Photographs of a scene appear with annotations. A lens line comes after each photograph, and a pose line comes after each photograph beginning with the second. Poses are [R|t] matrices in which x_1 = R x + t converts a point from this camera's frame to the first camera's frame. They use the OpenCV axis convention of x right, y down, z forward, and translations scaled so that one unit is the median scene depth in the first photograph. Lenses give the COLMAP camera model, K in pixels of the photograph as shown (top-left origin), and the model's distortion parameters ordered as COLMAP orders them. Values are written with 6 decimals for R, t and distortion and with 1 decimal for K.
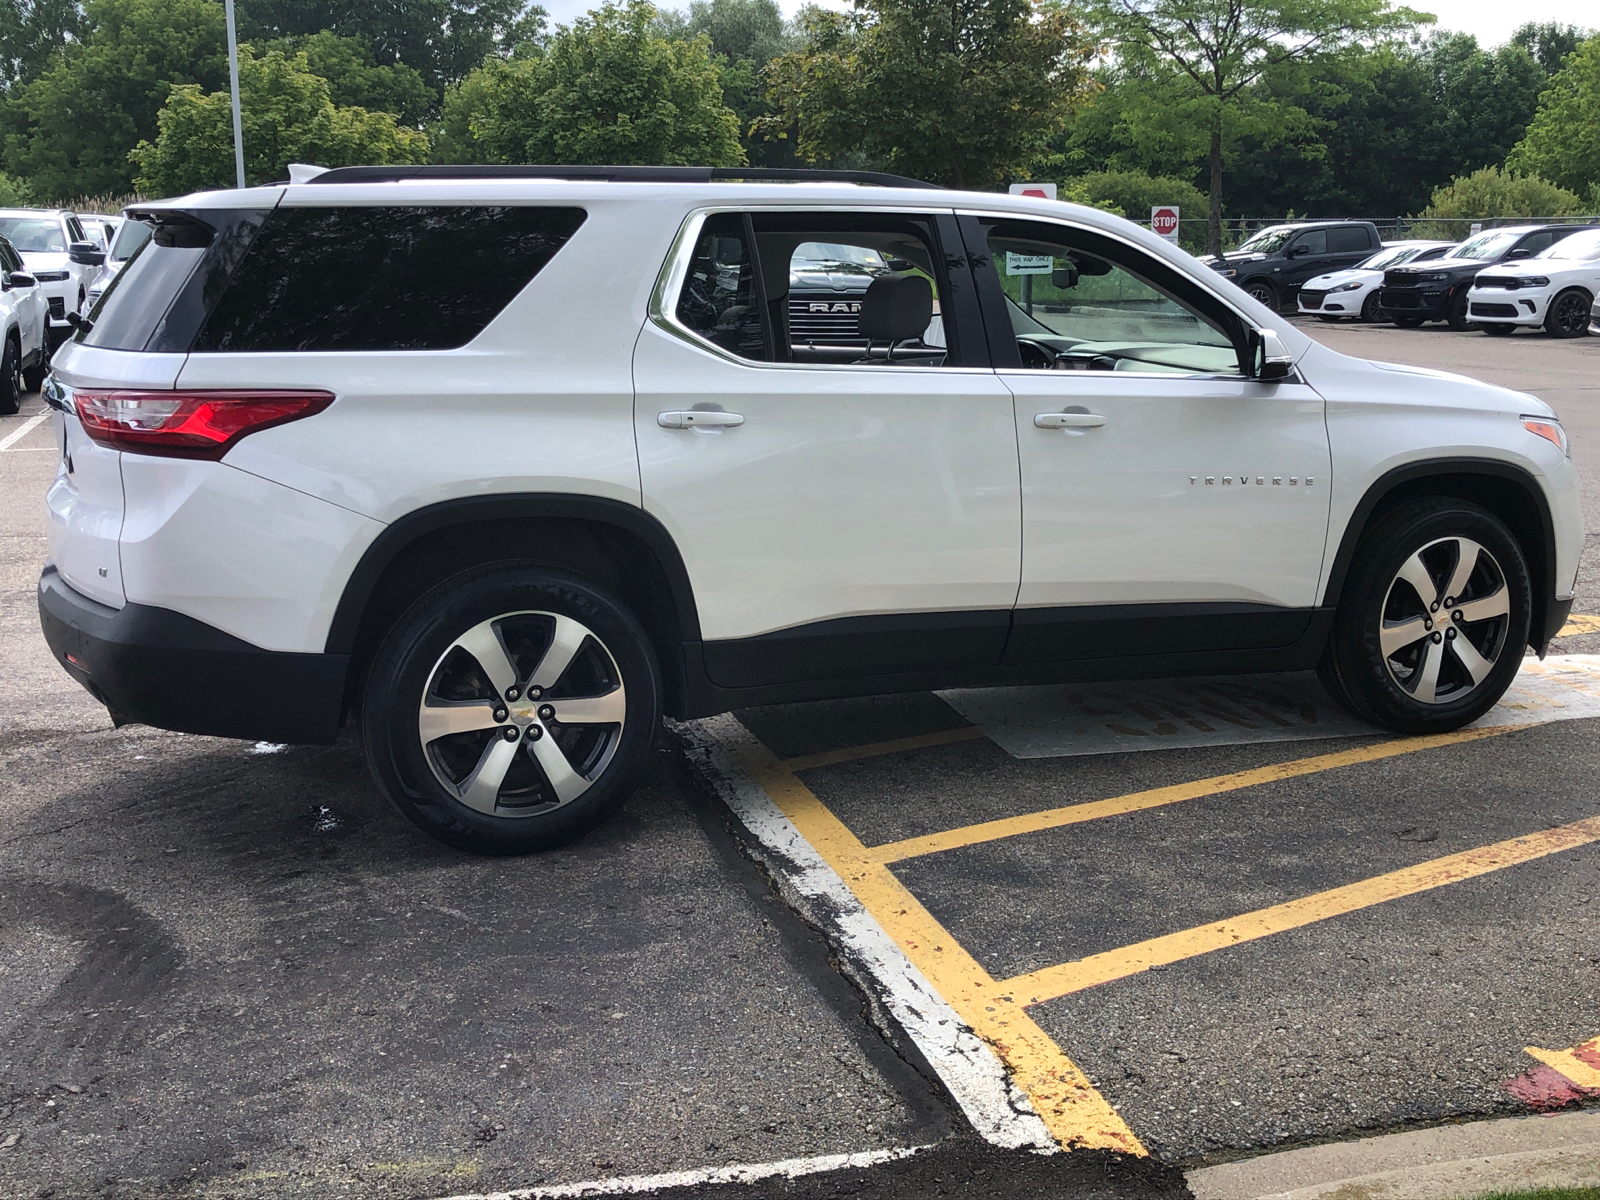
lens RADIAL K [[1852.6, 0, 809.1], [0, 1852.6, 608.0], [0, 0, 1]] dist [0.017433, 0.000000]
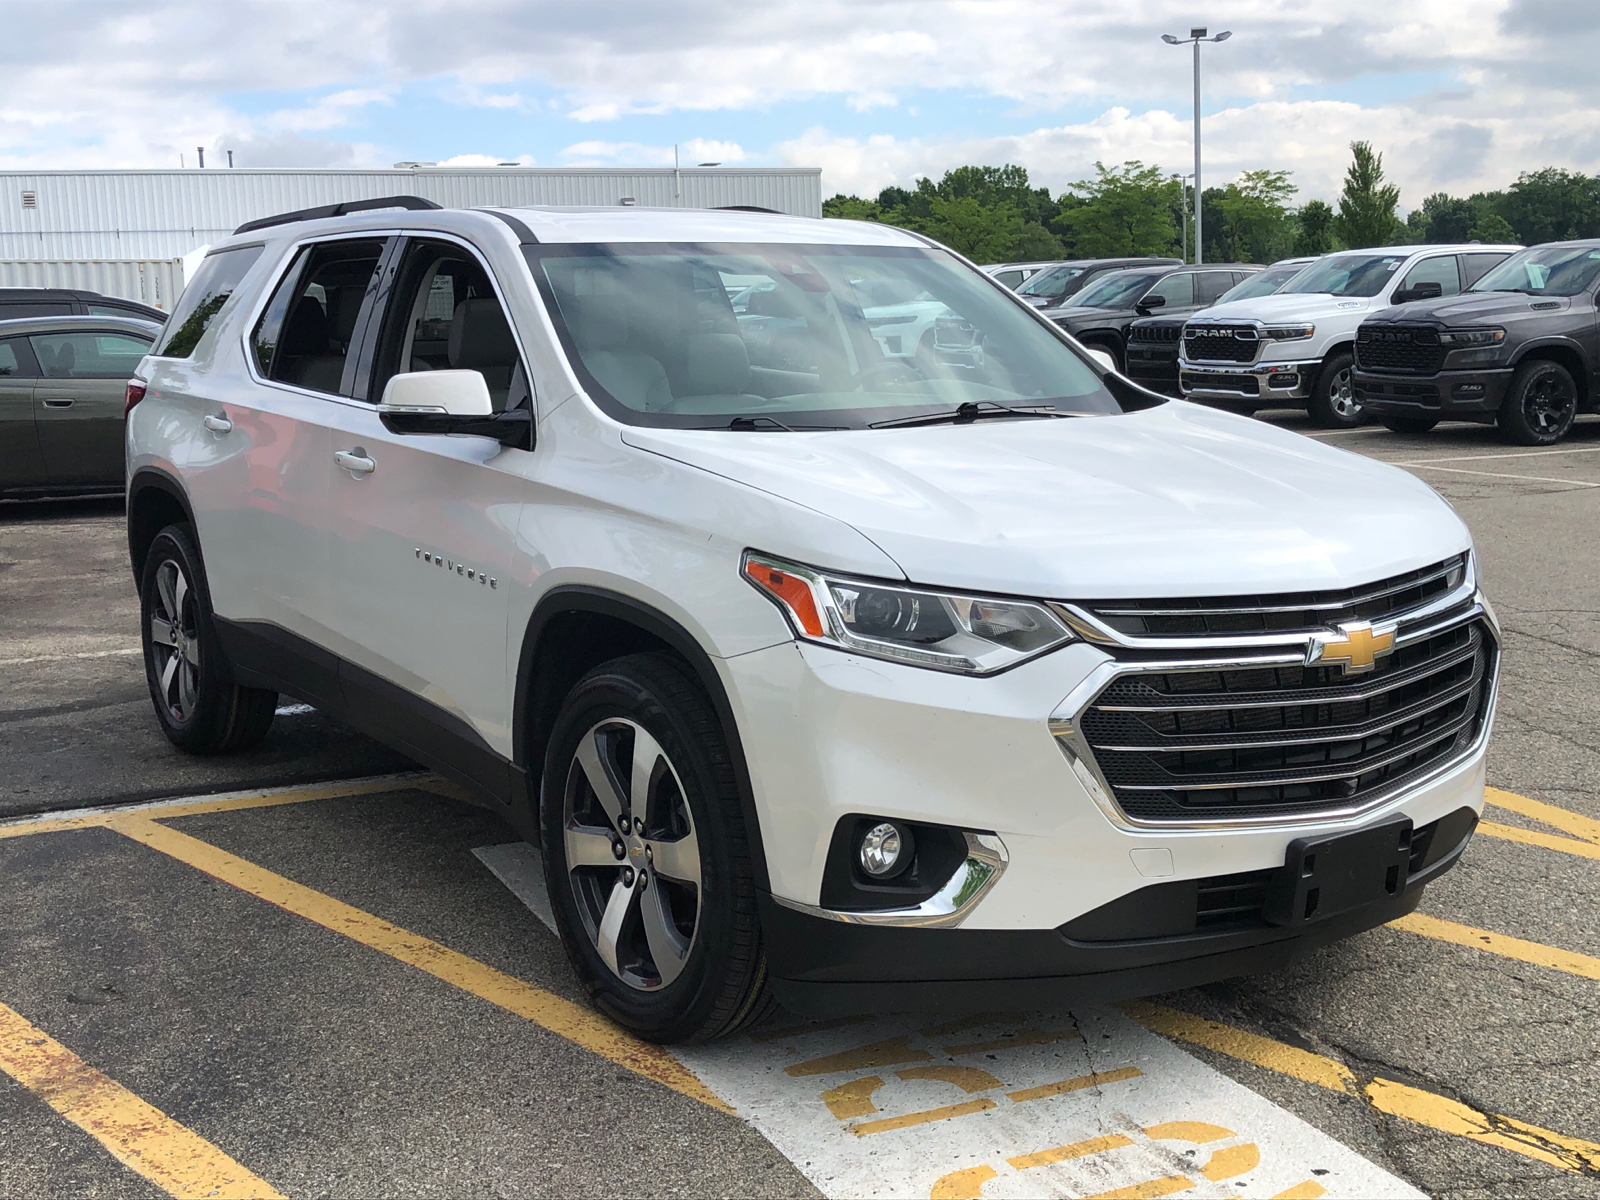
lens RADIAL K [[1852.6, 0, 790.9], [0, 1852.6, 599.5], [0, 0, 1]] dist [0.017433, 0.000000]
pose [[0.178005, 0.150325, -0.972480, 1.074069], [-0.170074, 0.978090, 0.120062, -0.181983], [0.969221, 0.144022, 0.199671, 1.047647]]
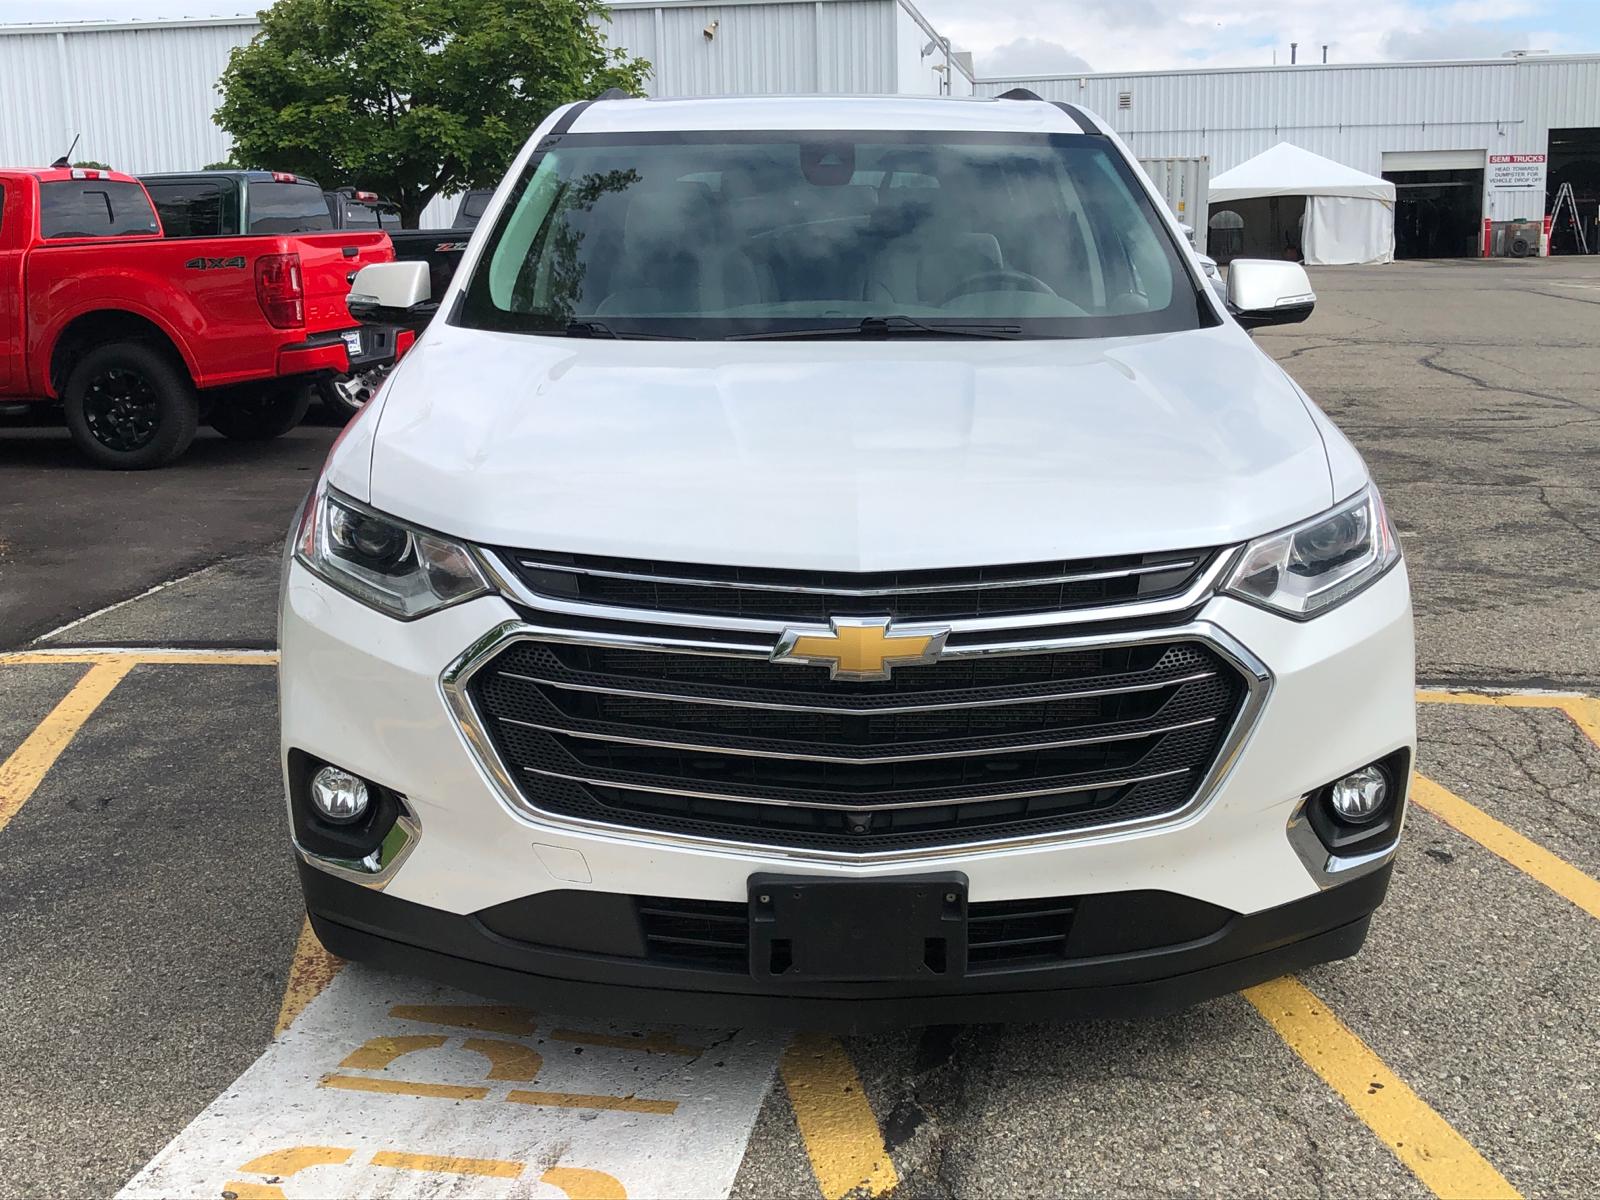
lens RADIAL K [[1852.6, 0, 798.2], [0, 1852.6, 585.7], [0, 0, 1]] dist [0.017433, 0.000000]
pose [[-0.402280, 0.179479, -0.897752, 0.937948], [-0.170896, 0.948639, 0.266231, -0.267940], [0.899425, 0.260521, -0.350946, 1.522484]]
